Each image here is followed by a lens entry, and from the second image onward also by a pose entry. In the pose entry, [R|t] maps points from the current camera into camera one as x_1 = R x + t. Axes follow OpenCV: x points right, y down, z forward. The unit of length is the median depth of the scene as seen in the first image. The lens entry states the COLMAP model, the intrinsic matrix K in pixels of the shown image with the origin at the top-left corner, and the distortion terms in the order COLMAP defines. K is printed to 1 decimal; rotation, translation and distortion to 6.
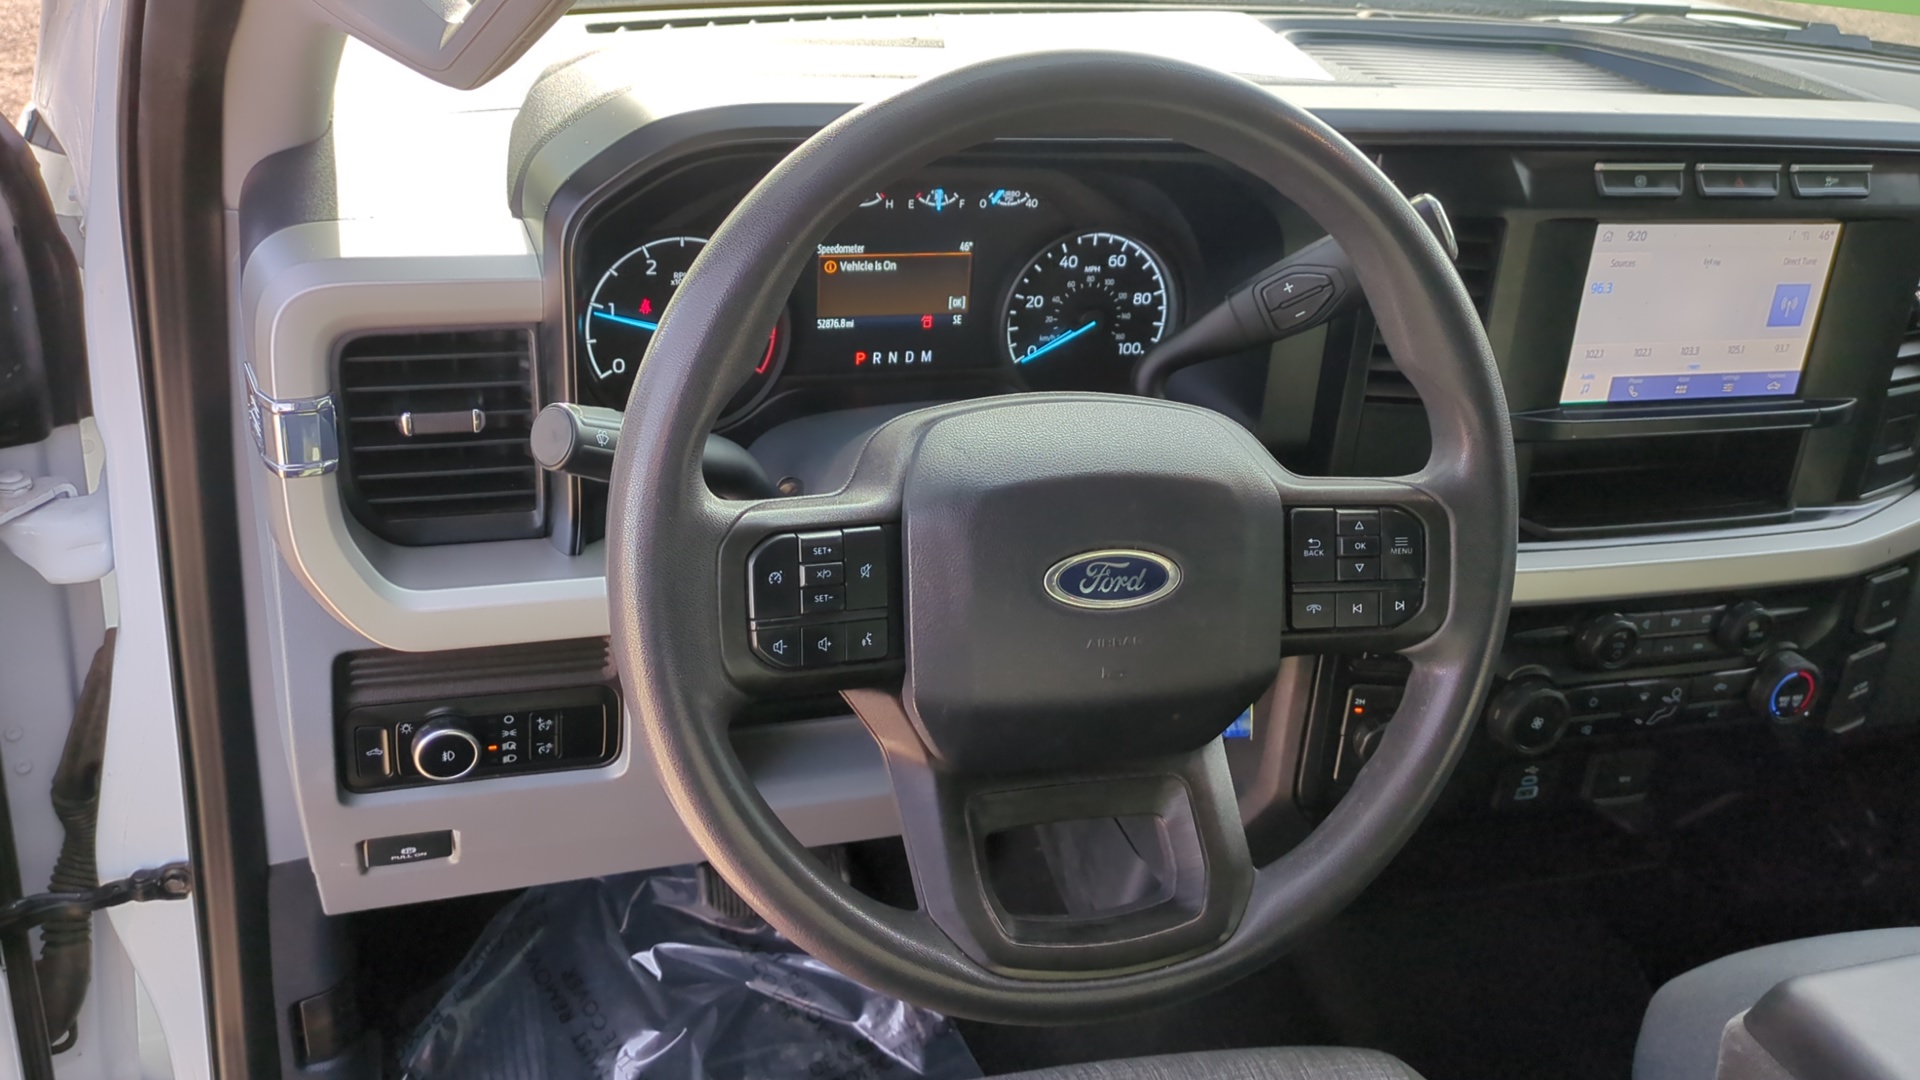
lens RADIAL K [[1659.5, 0, 968.9], [0, 1659.5, 540.2], [0, 0, 1]] dist [0.084449, -0.105936]
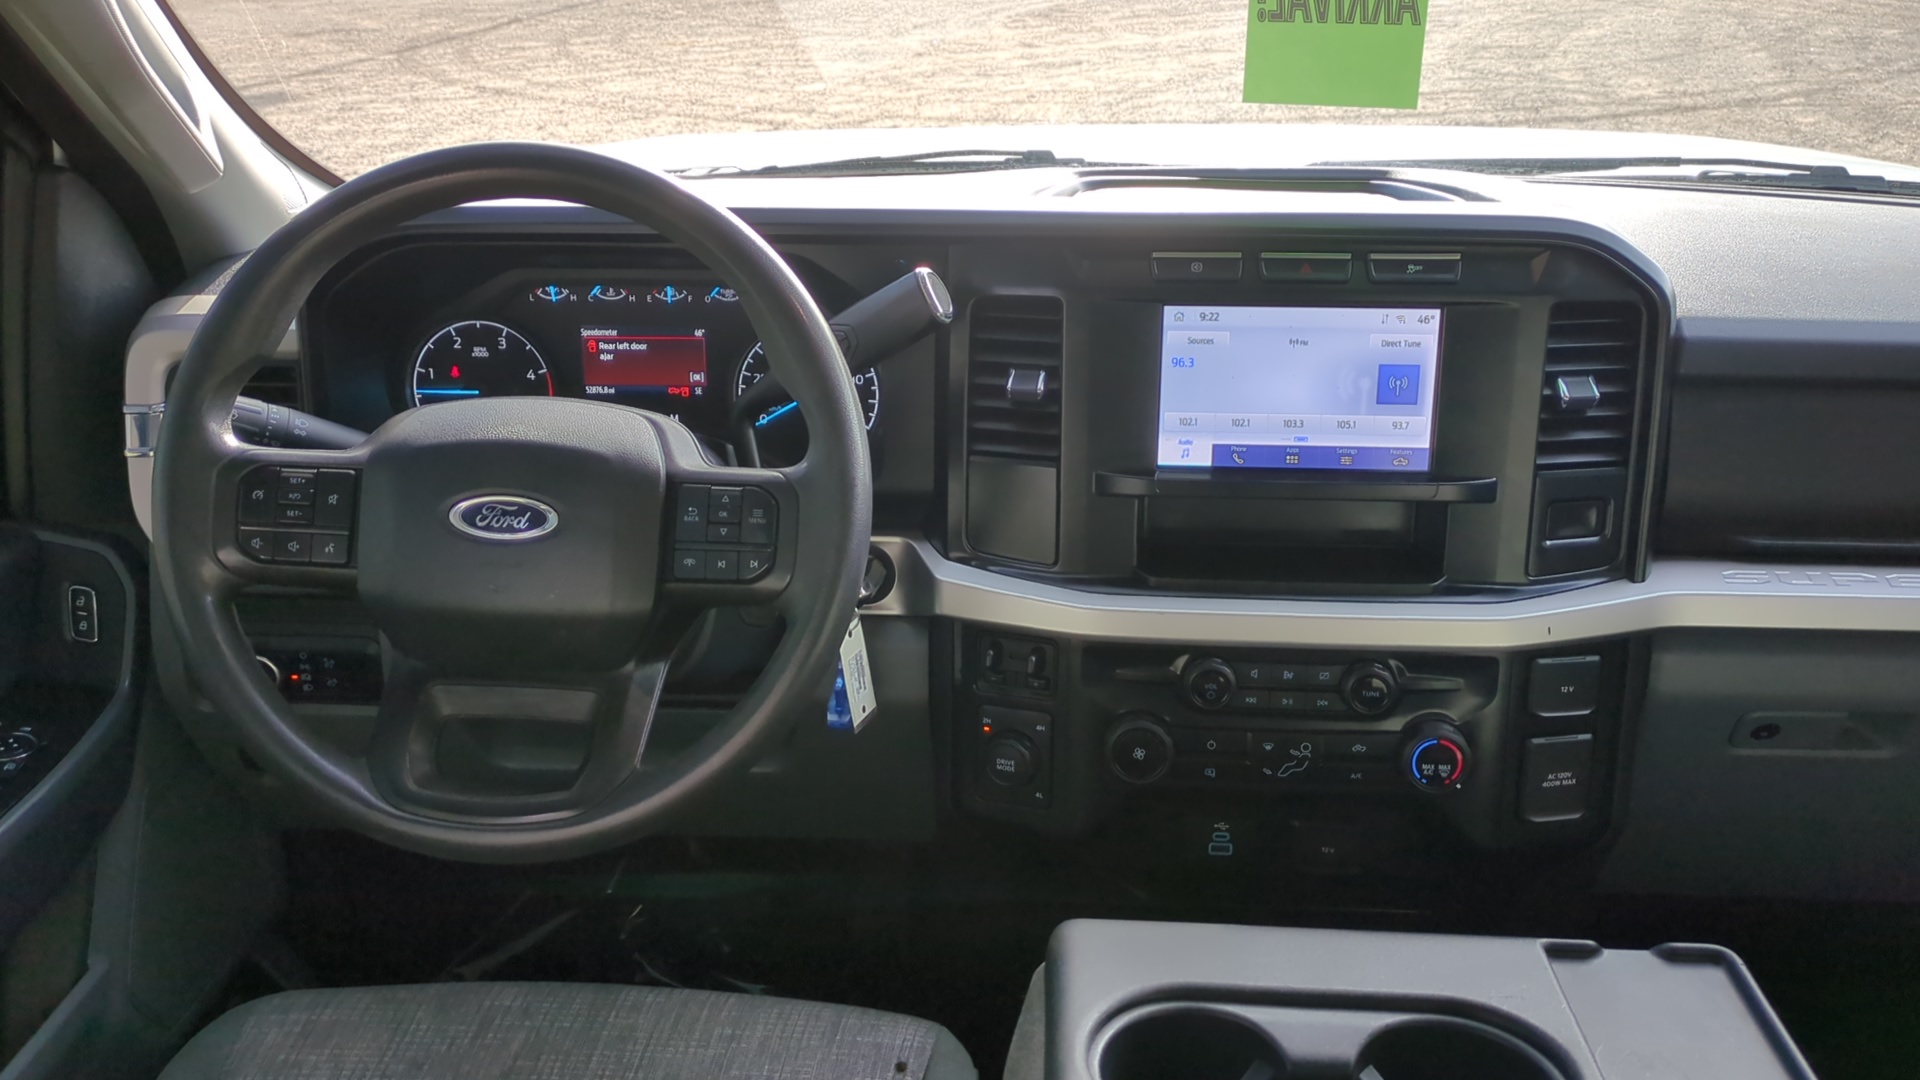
lens RADIAL K [[1659.5, 0, 968.9], [0, 1659.5, 540.2], [0, 0, 1]] dist [0.084449, -0.105936]
pose [[0.921380, 0.031030, -0.387422, 0.671037], [-0.091692, 0.986025, -0.139091, 0.136279], [0.377692, 0.163679, 0.911349, -0.062611]]
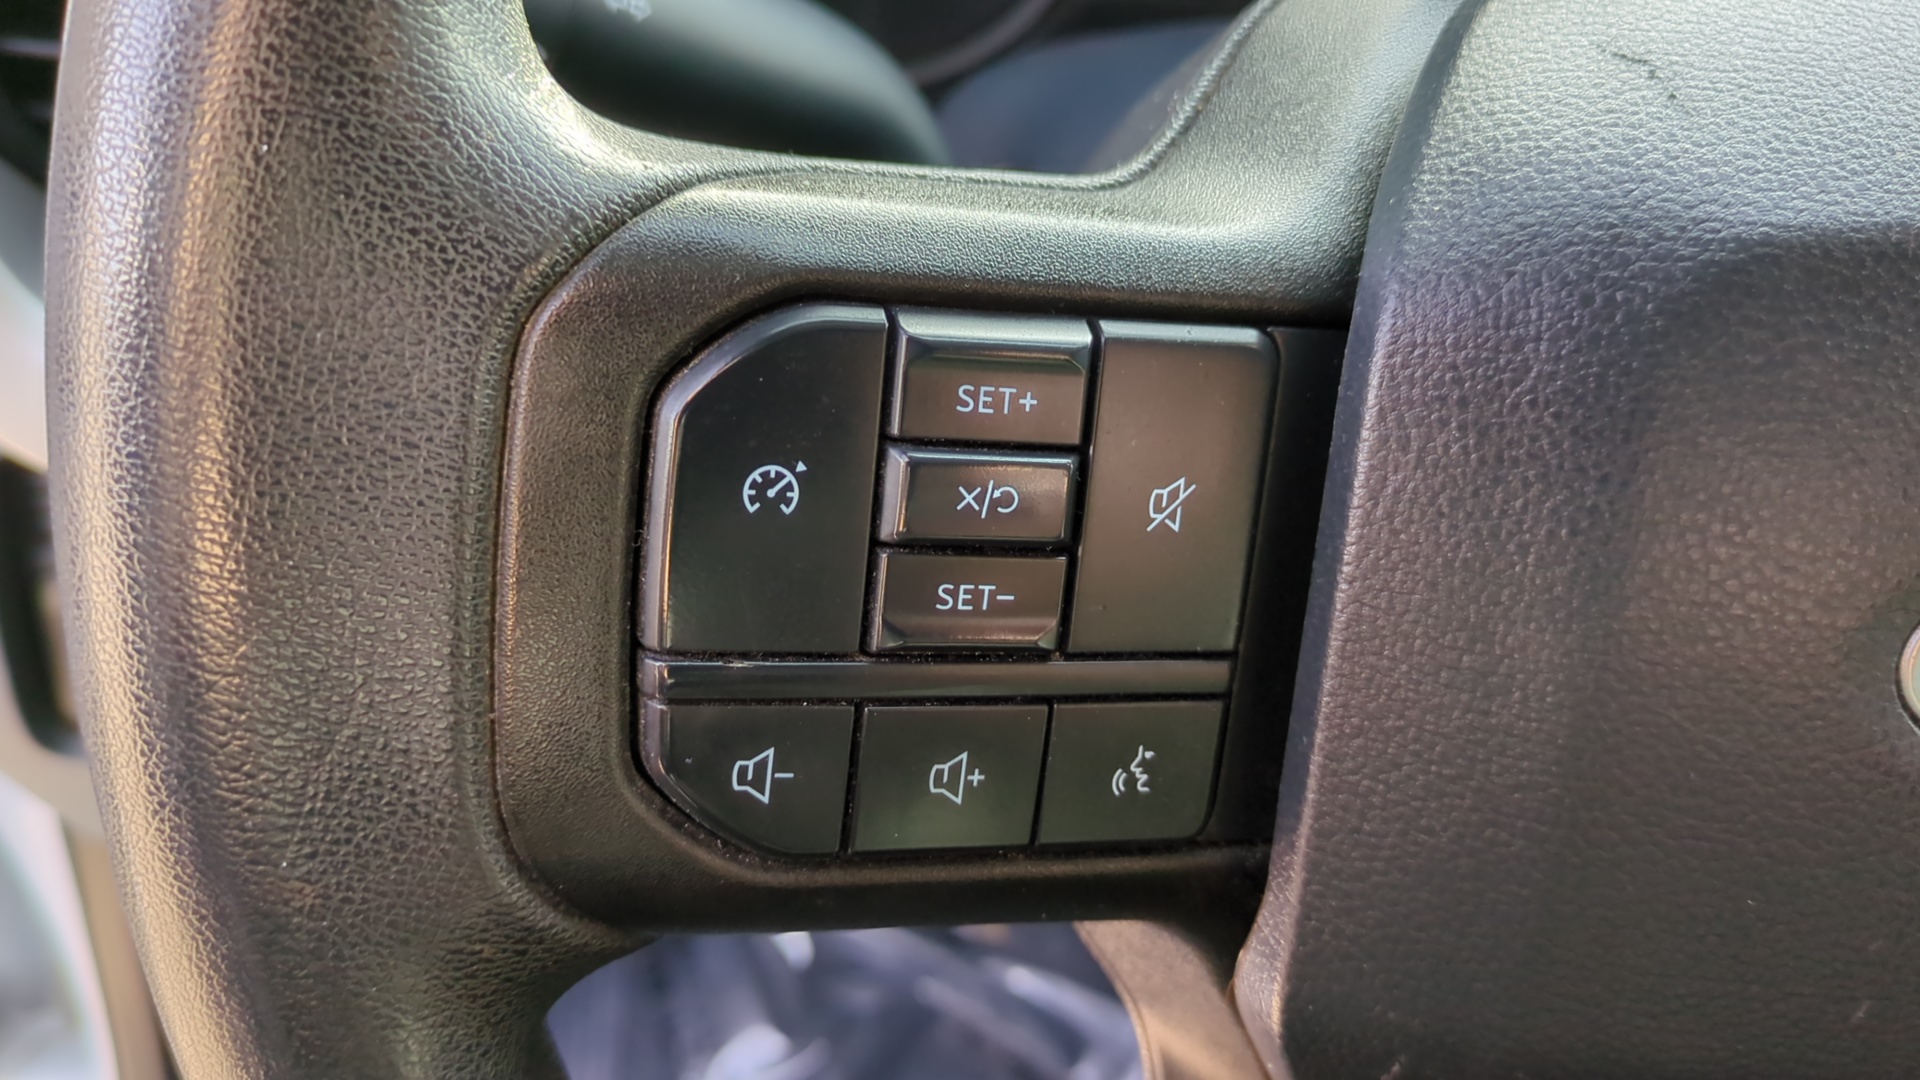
lens RADIAL K [[1659.5, 0, 968.9], [0, 1659.5, 540.2], [0, 0, 1]] dist [0.084449, -0.105936]
pose [[0.971274, 0.155648, -0.180001, -0.030964], [-0.134452, 0.983060, 0.124565, -0.001905], [0.196340, -0.096785, 0.975748, 0.511203]]
